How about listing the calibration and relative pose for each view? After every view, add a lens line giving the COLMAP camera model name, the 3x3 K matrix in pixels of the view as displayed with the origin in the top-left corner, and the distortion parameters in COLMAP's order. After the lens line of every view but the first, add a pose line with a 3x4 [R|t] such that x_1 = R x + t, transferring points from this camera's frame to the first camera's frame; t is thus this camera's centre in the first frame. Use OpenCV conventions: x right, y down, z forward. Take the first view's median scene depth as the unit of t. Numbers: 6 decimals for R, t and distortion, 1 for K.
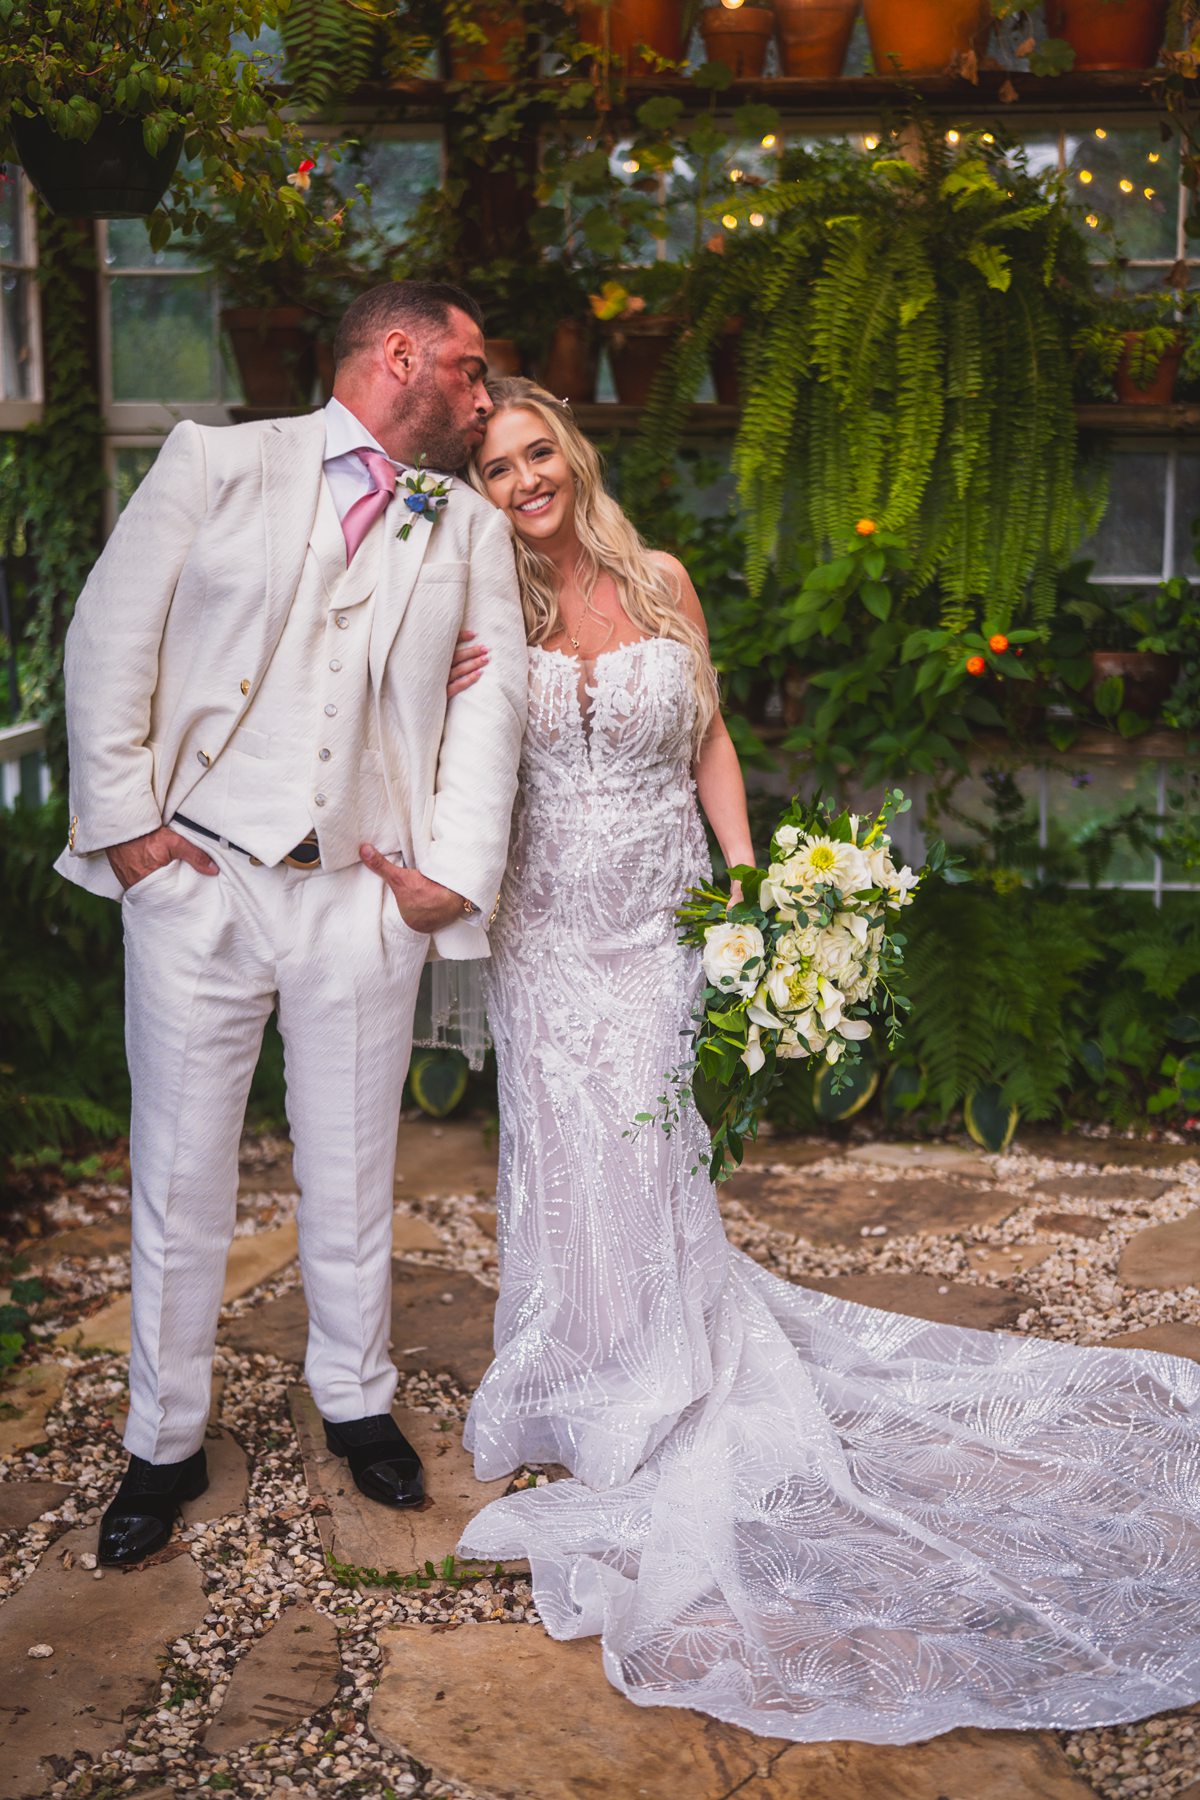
lens RADIAL K [[2541.0, 0, 600.0], [0, 2541.0, 900.0], [0, 0, 1]] dist [-0.046574, 0.085129]
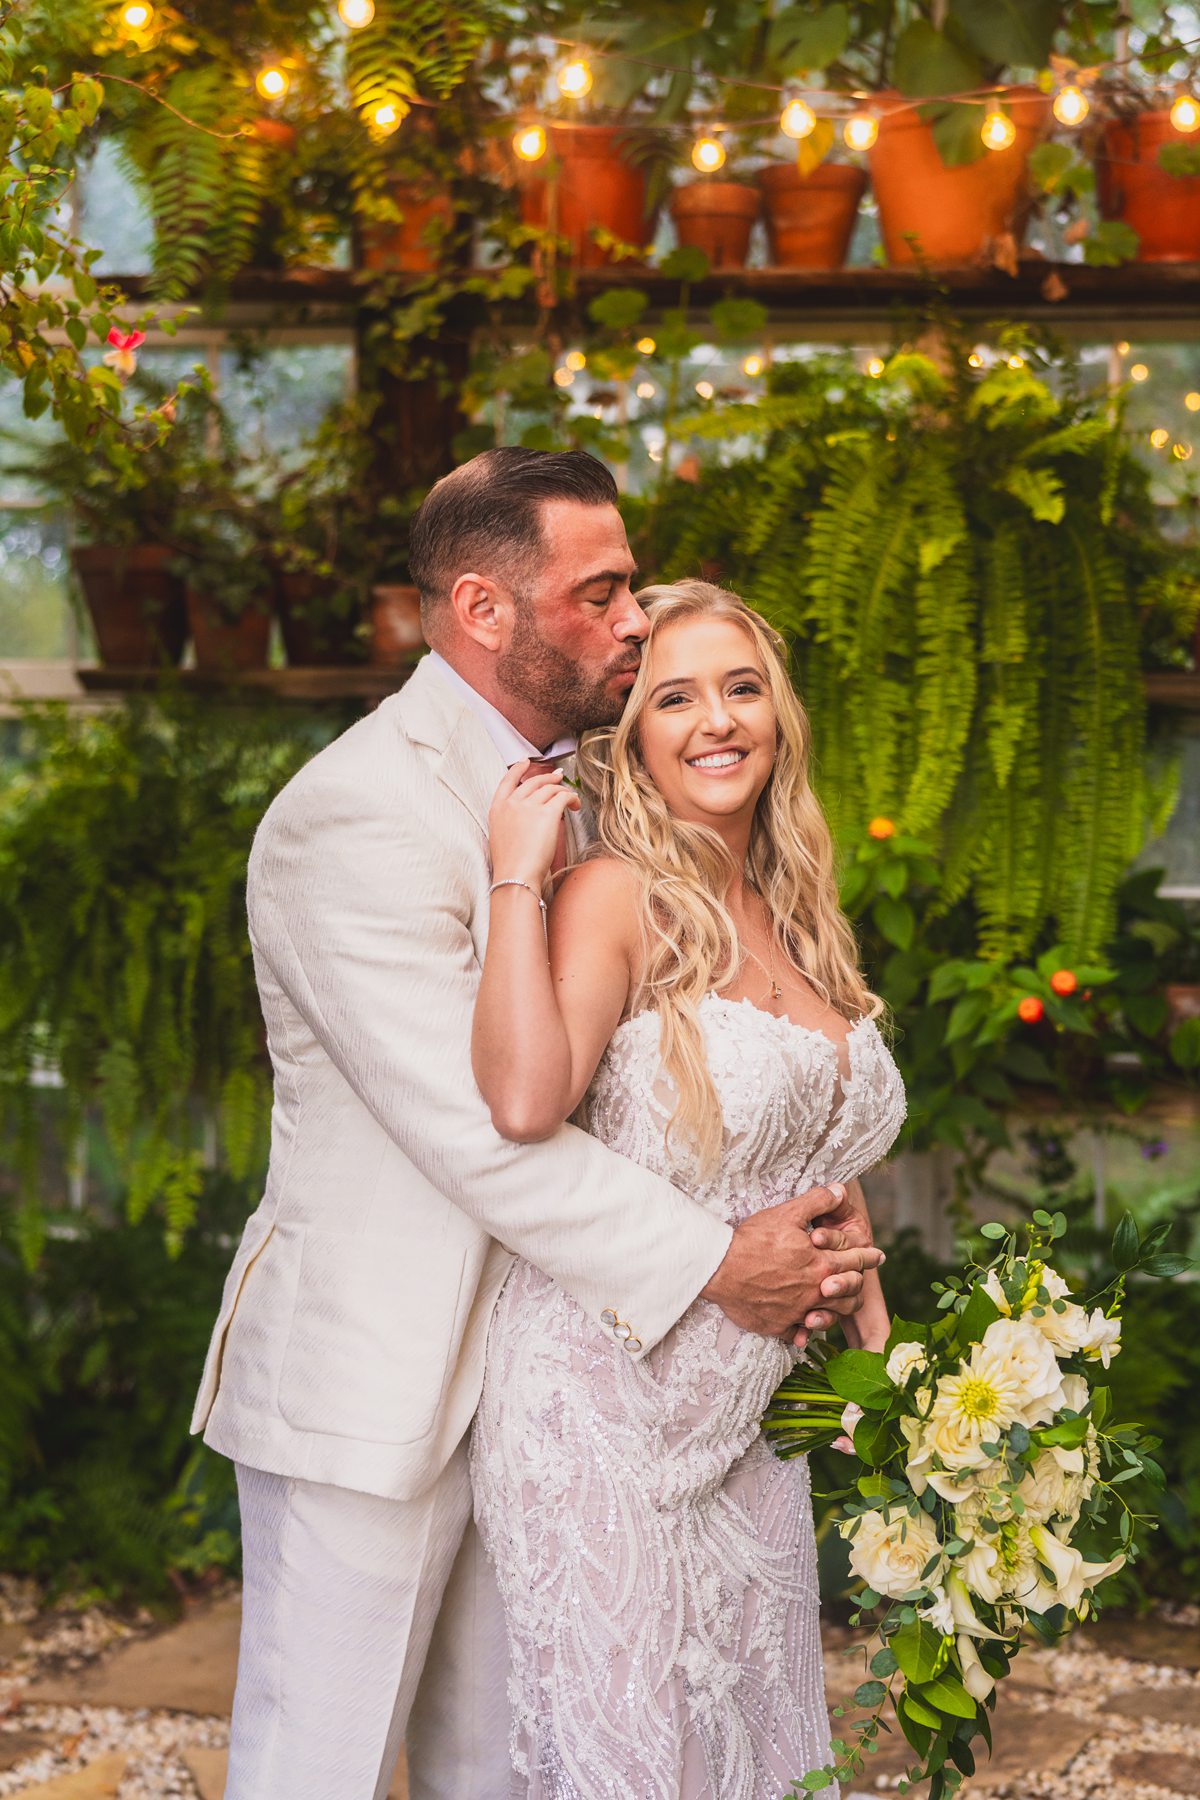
lens RADIAL K [[2591.1, 0, 600.0], [0, 2591.1, 900.0], [0, 0, 1]] dist [0.014133, 0.044599]
pose [[0.999943, 0.008936, 0.005878, 0.015822], [-0.008245, 0.994048, -0.108633, -0.038936], [-0.006814, 0.108578, 0.994065, 0.220145]]
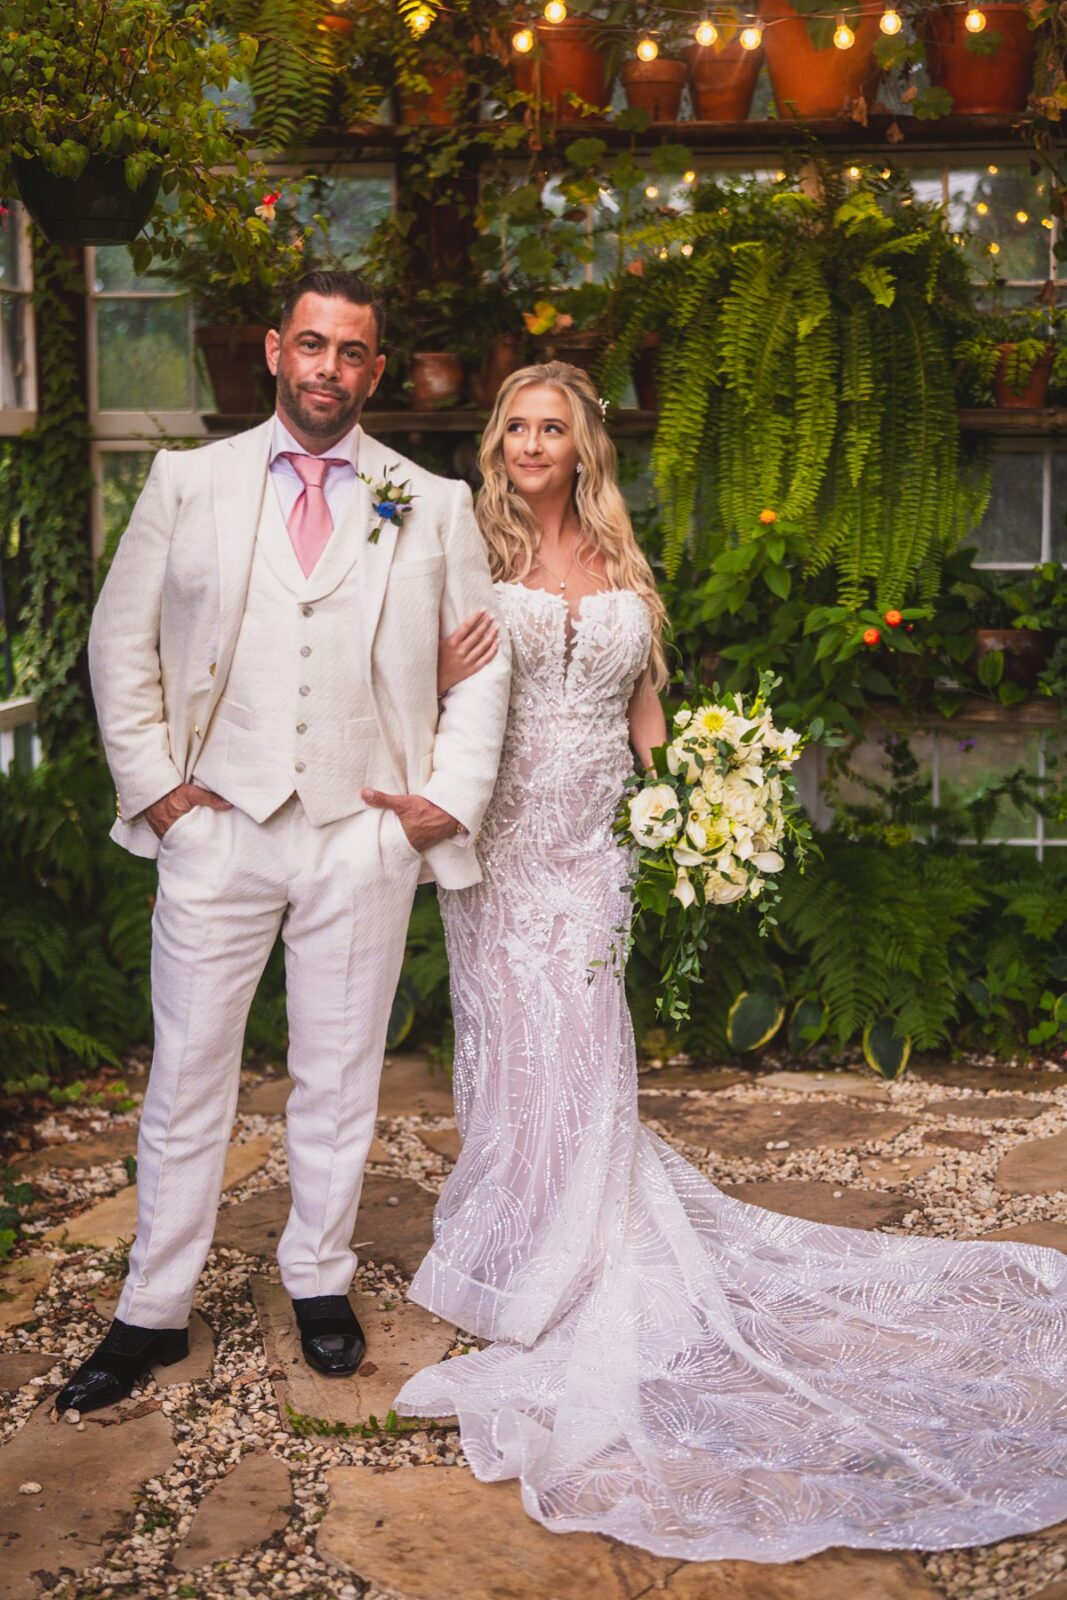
lens RADIAL K [[2412.3, 0, 533.5], [0, 2412.3, 800.0], [0, 0, 1]] dist [-0.043234, -0.026422]
pose [[0.999946, -0.001832, -0.010263, 0.011600], [0.001429, 0.999232, -0.039161, 0.019749], [0.010327, 0.039144, 0.999180, -0.060607]]
